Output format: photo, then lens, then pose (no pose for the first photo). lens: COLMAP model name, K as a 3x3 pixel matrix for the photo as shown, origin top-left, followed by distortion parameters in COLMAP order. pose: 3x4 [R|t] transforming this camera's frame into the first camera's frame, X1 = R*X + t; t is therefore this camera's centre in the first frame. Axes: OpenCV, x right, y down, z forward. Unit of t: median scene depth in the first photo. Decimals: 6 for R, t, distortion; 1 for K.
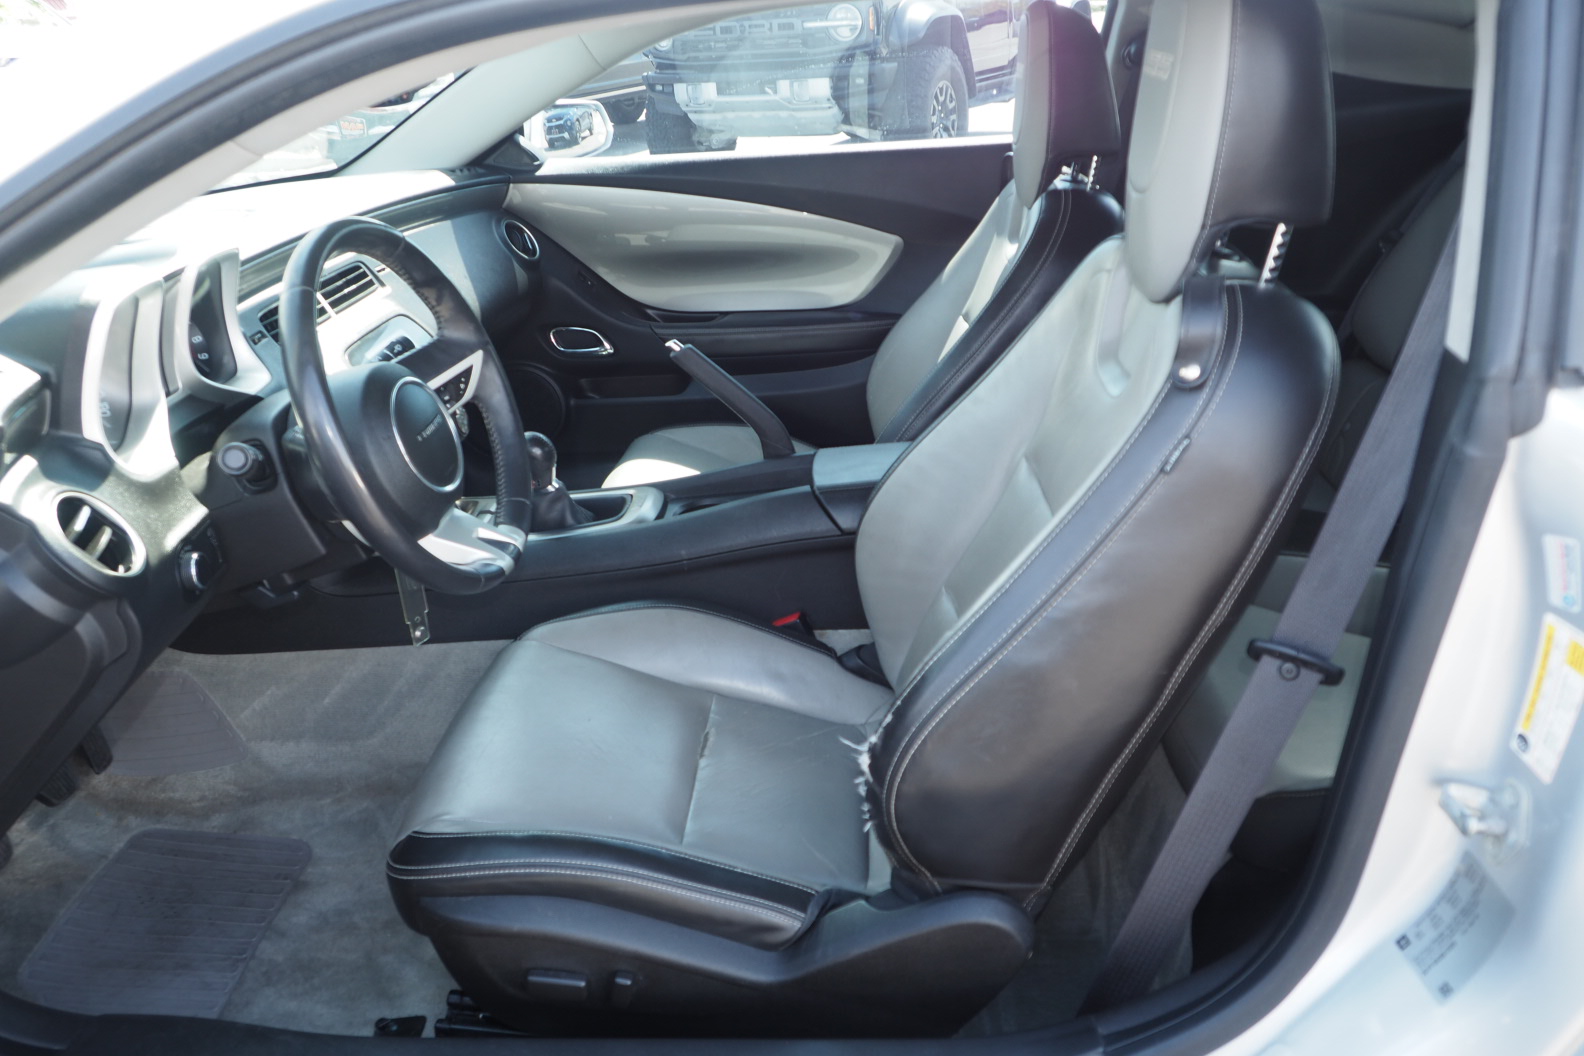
lens RADIAL K [[1163.3, 0, 792.0], [0, 1163.3, 528.0], [0, 0, 1]] dist [-0.002910, -0.002124]
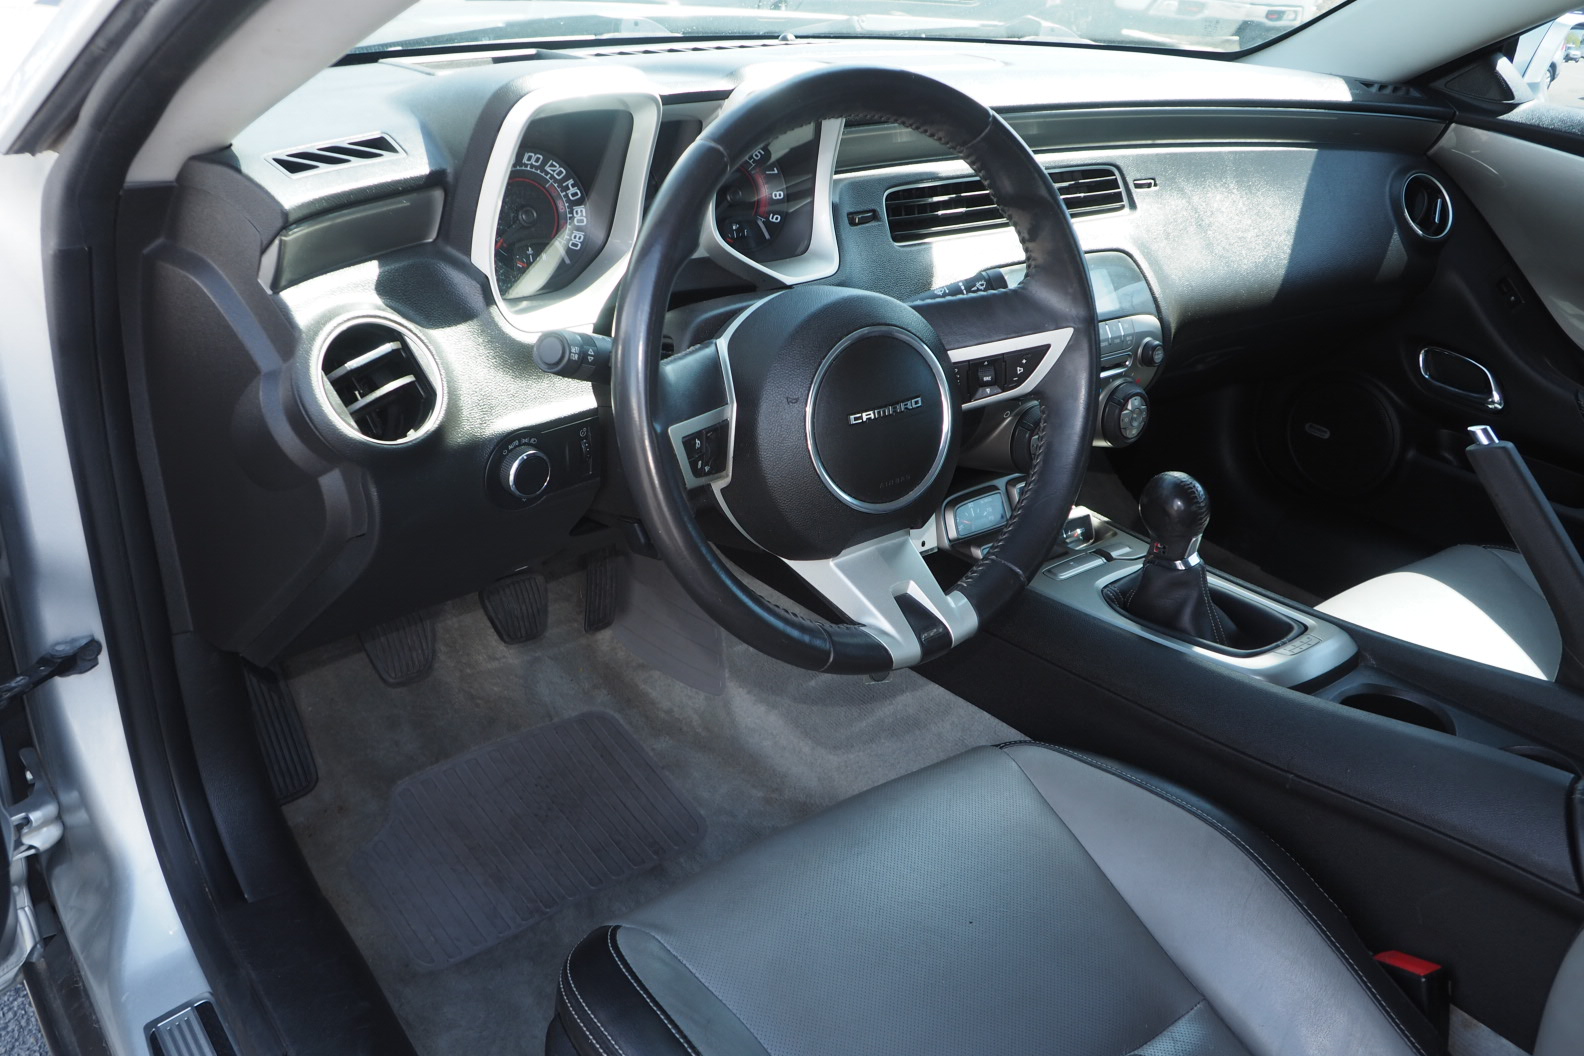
lens RADIAL K [[1306.3, 0, 792.0], [0, 1306.3, 528.0], [0, 0, 1]] dist [-0.005931, -0.000052]
pose [[0.665387, 0.415887, -0.619918, 0.096346], [-0.395498, 0.900705, 0.179753, -0.100649], [0.633120, 0.125571, 0.763800, 0.307567]]
